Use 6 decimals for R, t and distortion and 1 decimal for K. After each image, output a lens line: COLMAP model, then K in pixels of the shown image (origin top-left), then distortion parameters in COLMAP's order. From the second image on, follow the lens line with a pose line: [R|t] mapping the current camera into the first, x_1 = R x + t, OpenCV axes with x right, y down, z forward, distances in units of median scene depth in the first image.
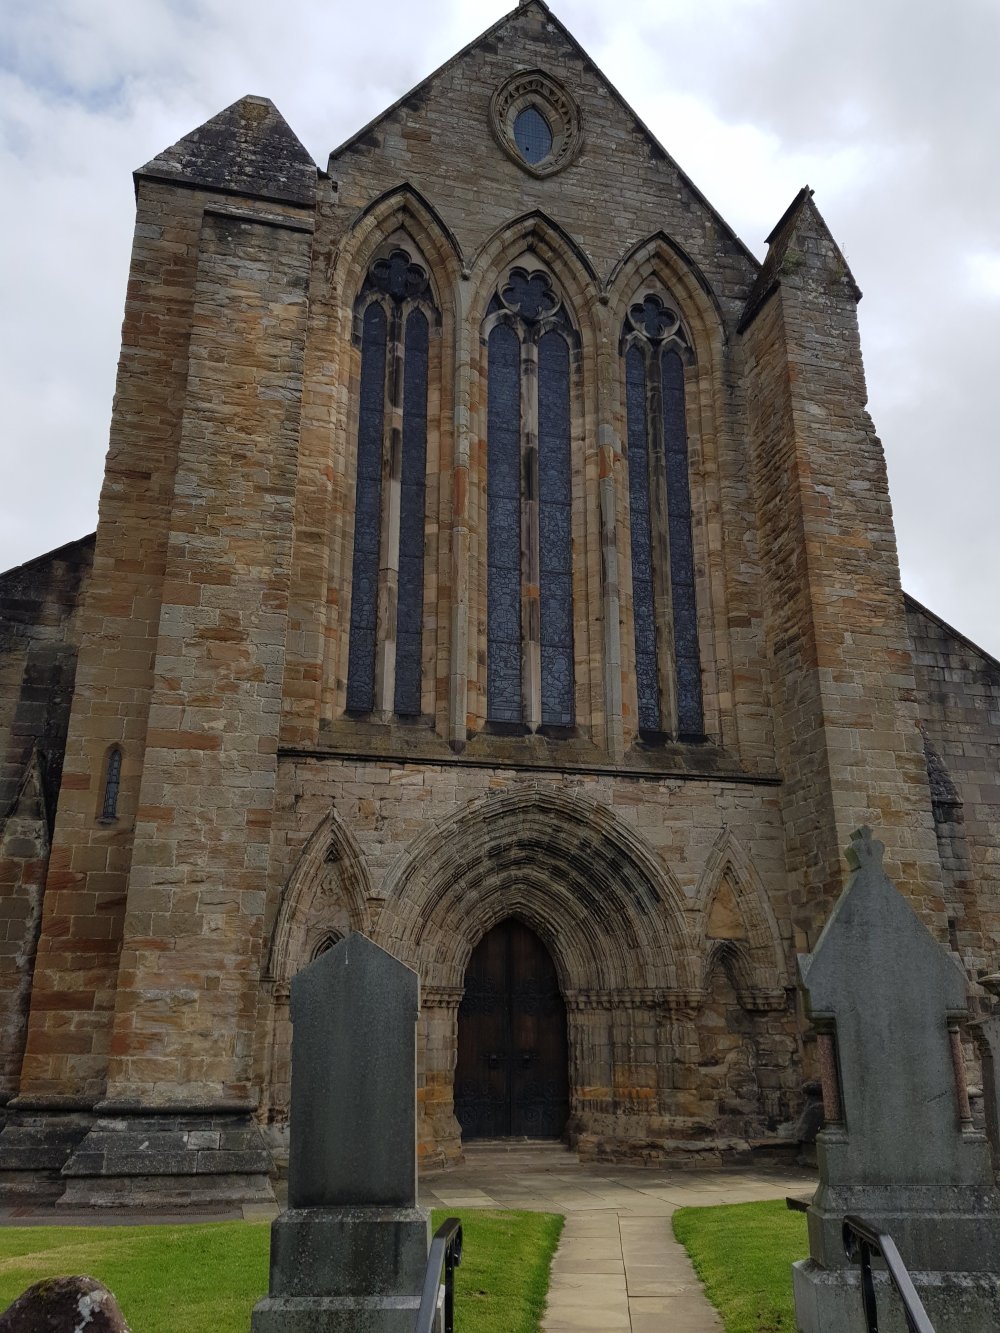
lens RADIAL K [[1040.1, 0, 498.4], [0, 1040.1, 702.9], [0, 0, 1]] dist [0.009426, 0.002081]
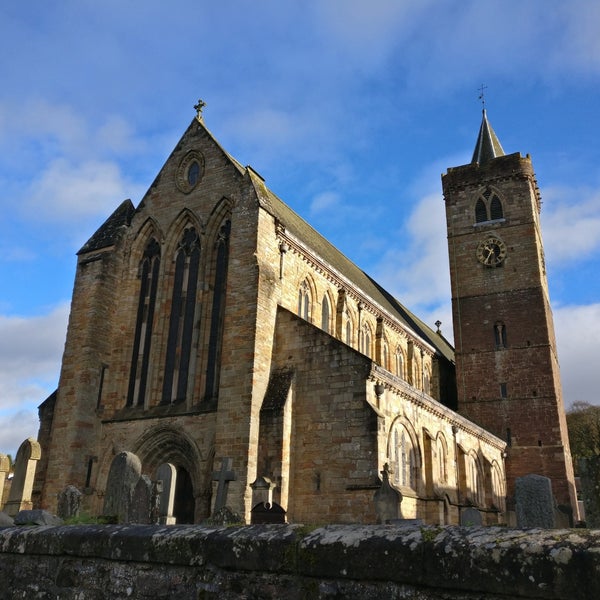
lens RADIAL K [[676.3, 0, 300.0], [0, 676.3, 300.0], [0, 0, 1]] dist [-0.000032, -0.018756]
pose [[0.723226, -0.229309, -0.651430, 1.501865], [0.190589, 0.972906, -0.130877, 0.060909], [0.663792, -0.029502, 0.747335, -0.153384]]
